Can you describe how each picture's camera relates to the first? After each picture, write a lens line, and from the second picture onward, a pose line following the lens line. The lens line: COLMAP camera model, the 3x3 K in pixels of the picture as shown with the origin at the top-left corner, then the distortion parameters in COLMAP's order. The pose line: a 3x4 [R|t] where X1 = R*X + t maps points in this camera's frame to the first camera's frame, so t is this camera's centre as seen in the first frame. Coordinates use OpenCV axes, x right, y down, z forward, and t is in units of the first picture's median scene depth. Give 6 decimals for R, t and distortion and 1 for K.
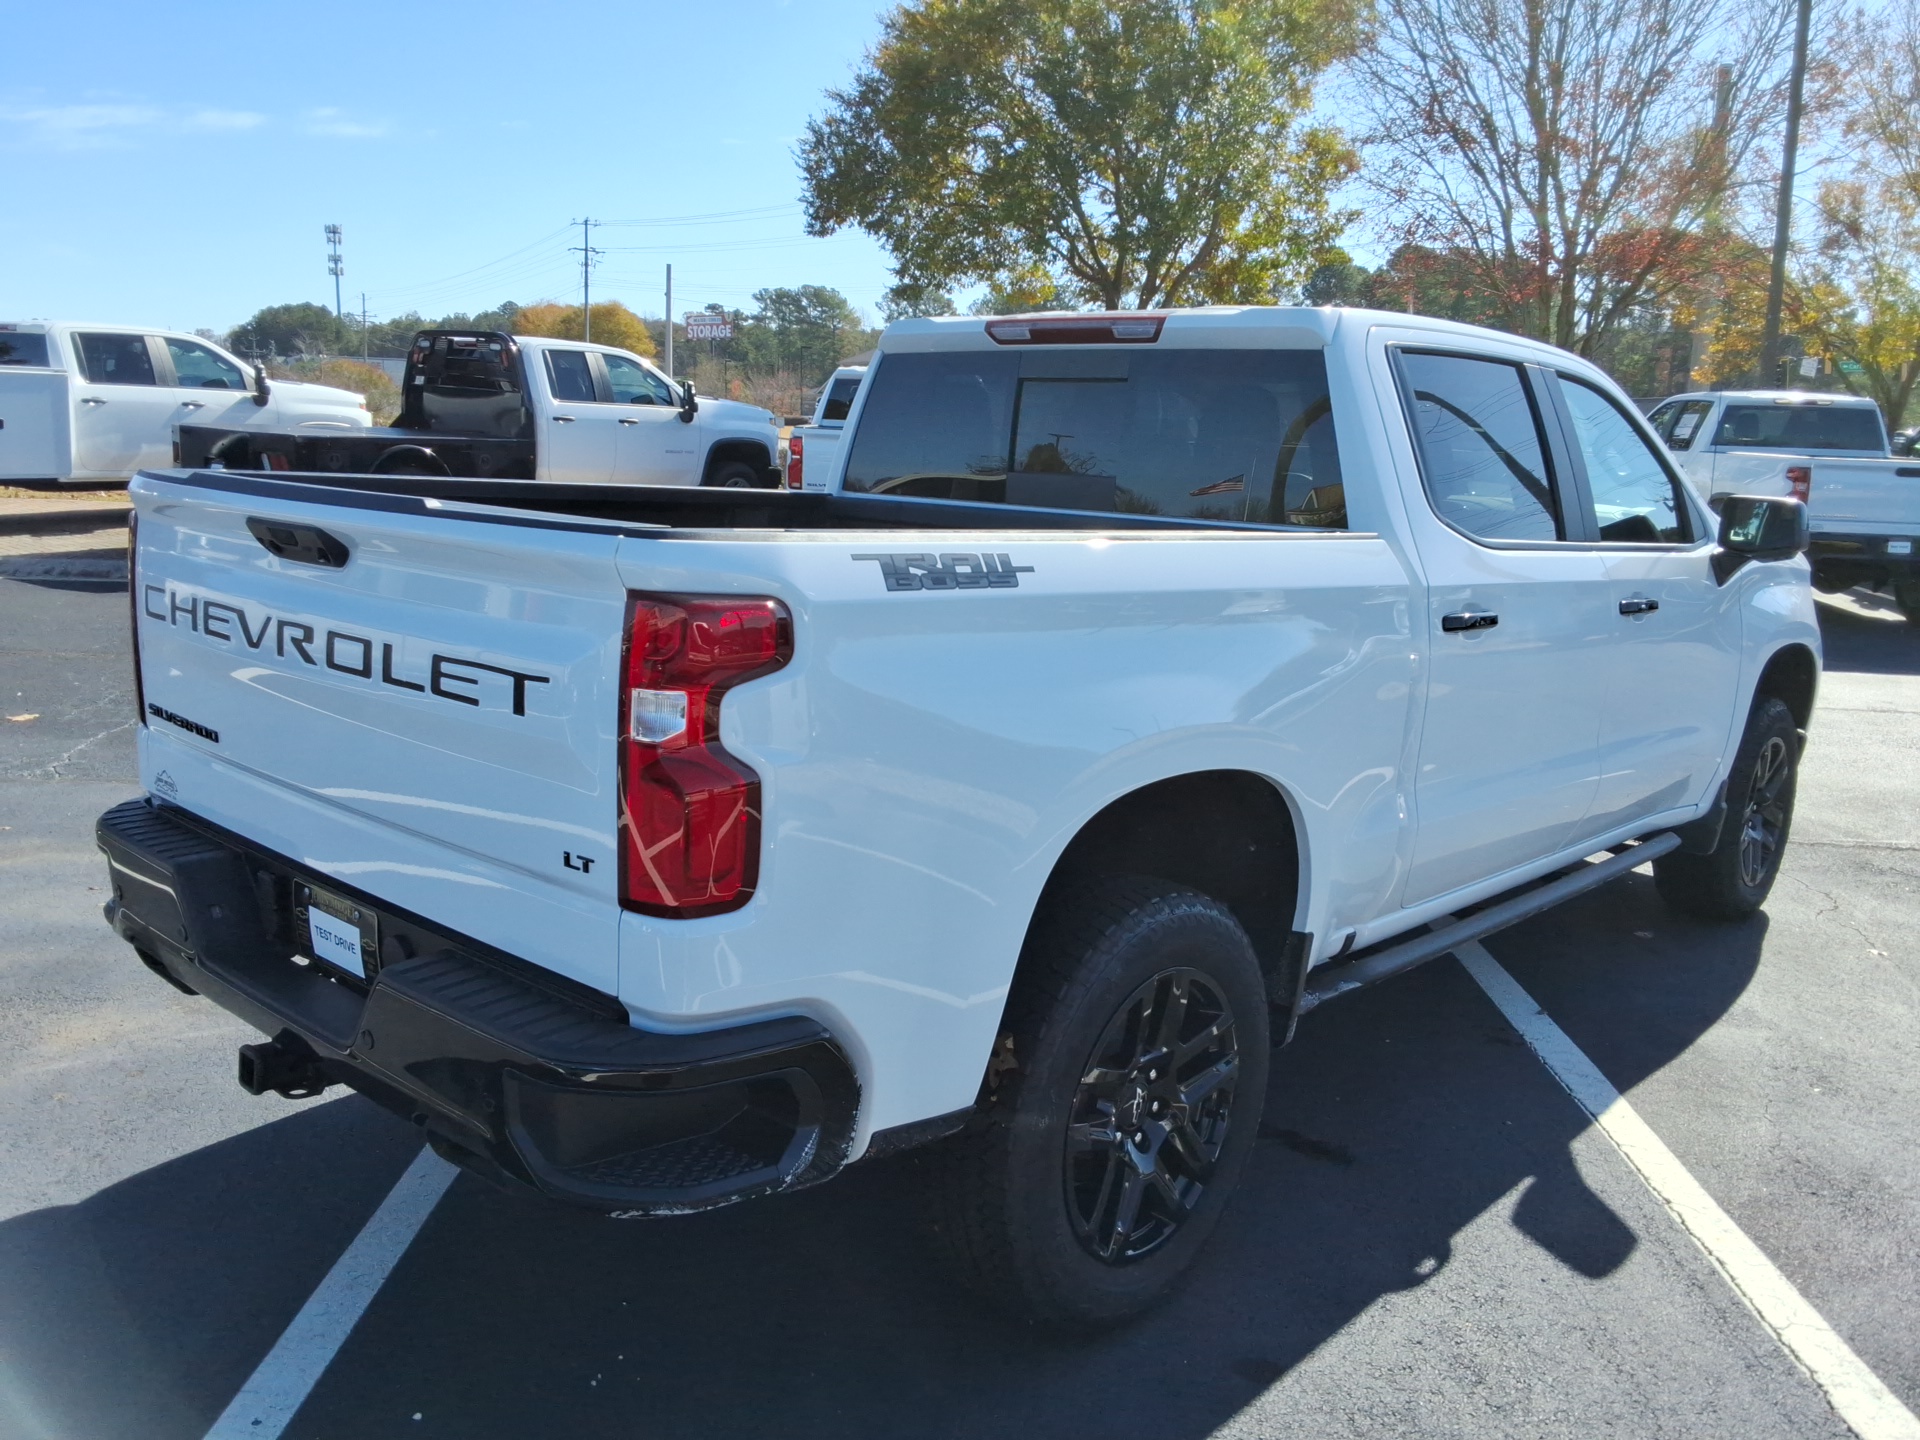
lens RADIAL K [[1554.4, 0, 996.1], [0, 1554.4, 725.2], [0, 0, 1]] dist [0.095868, -0.158902]
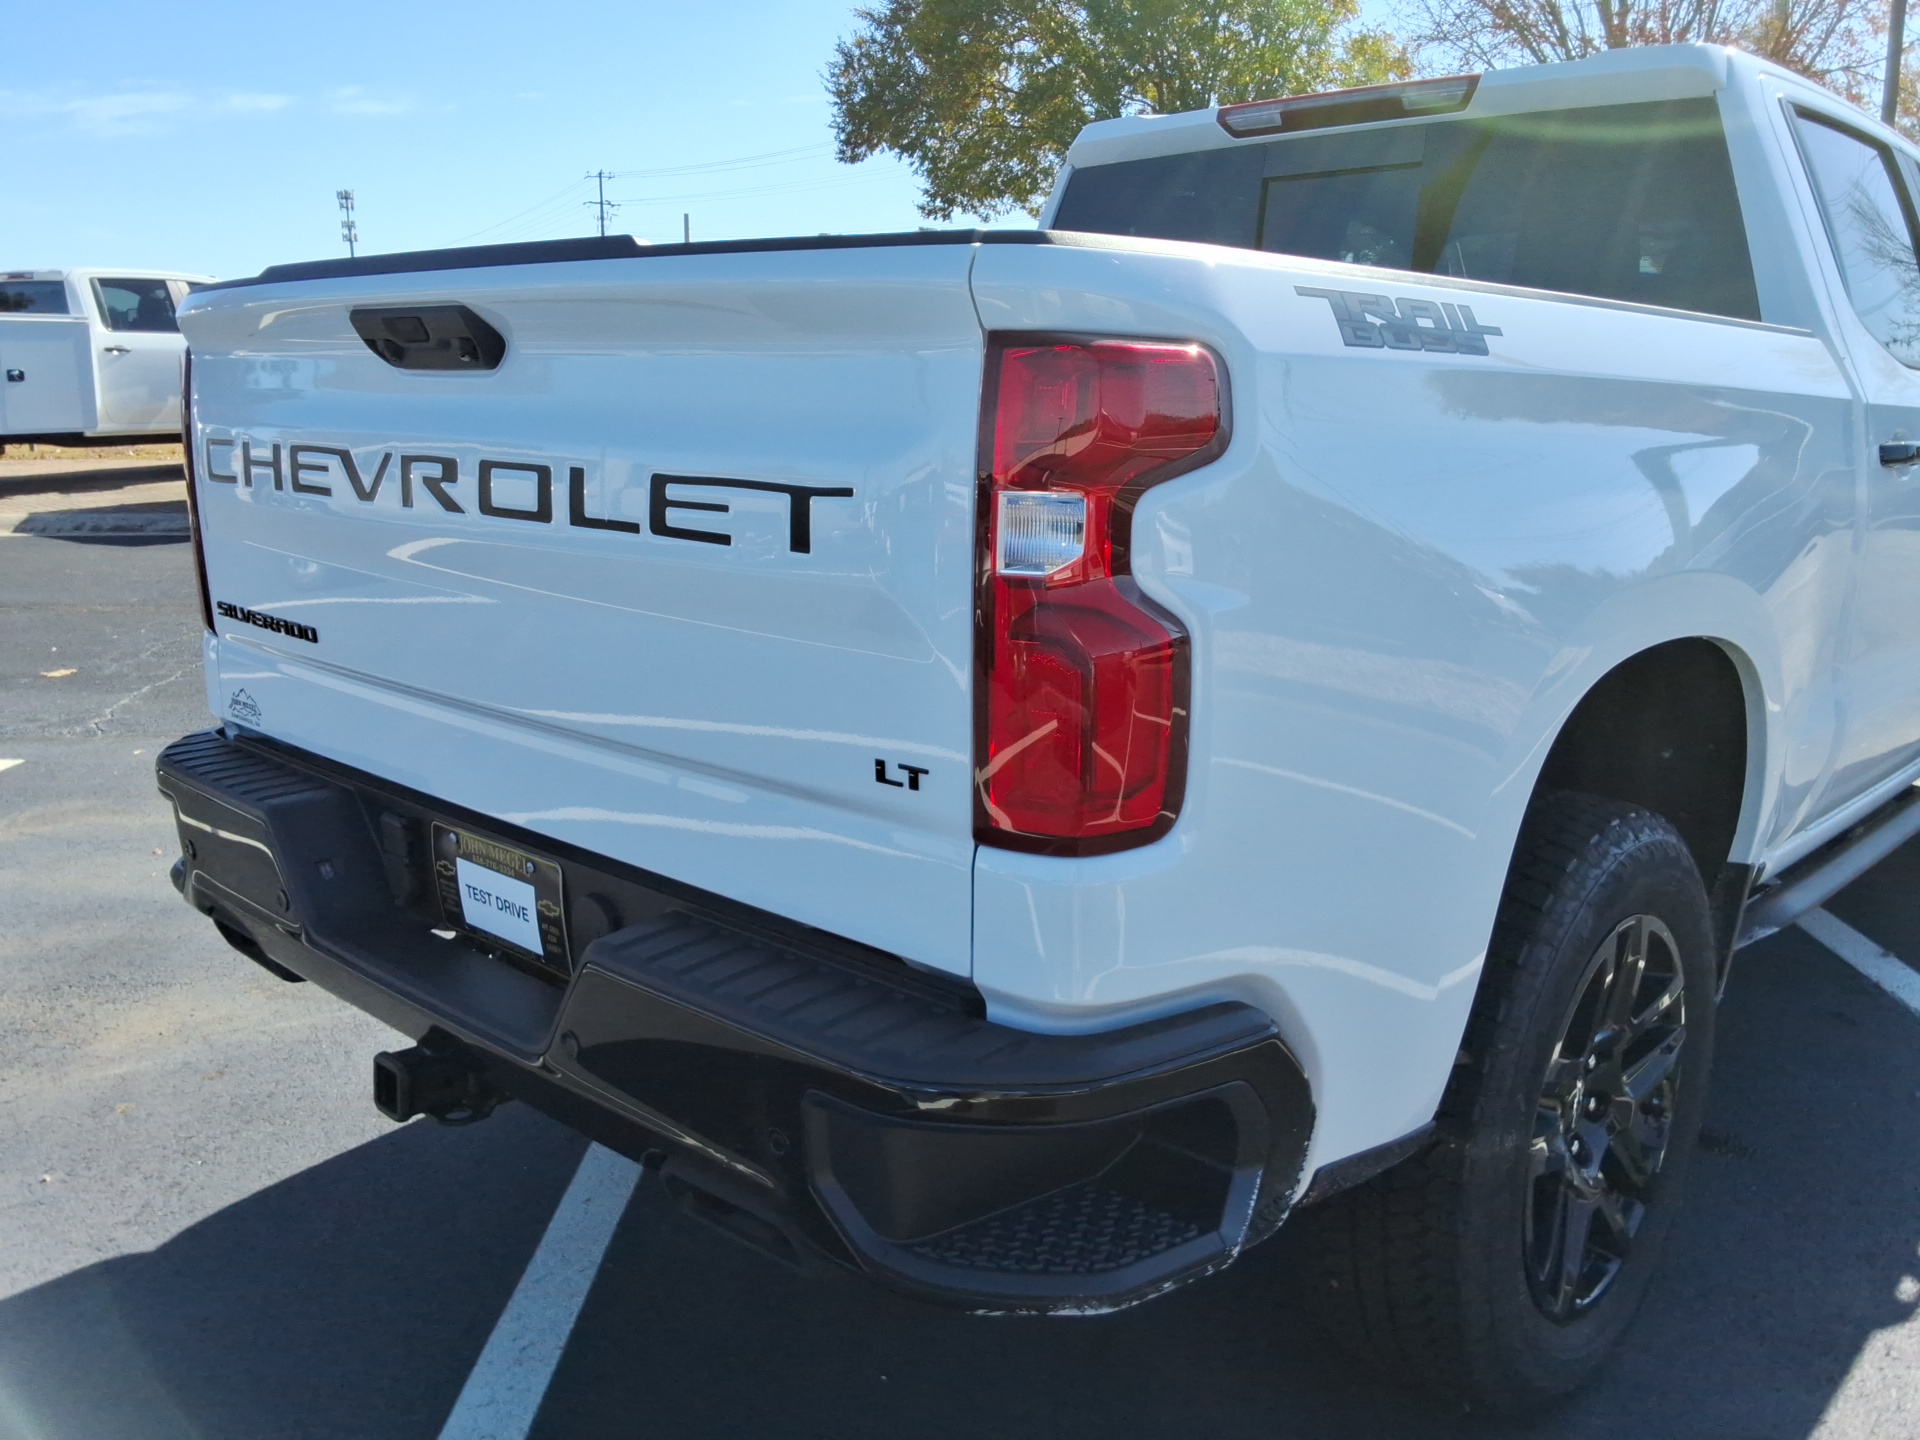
lens RADIAL K [[1554.4, 0, 979.6], [0, 1554.4, 730.9], [0, 0, 1]] dist [0.095868, -0.158902]
pose [[0.999206, -0.029408, -0.026898, -0.167881], [0.030302, 0.998980, 0.033464, 0.037836], [0.025887, -0.034253, 0.999078, 0.274748]]
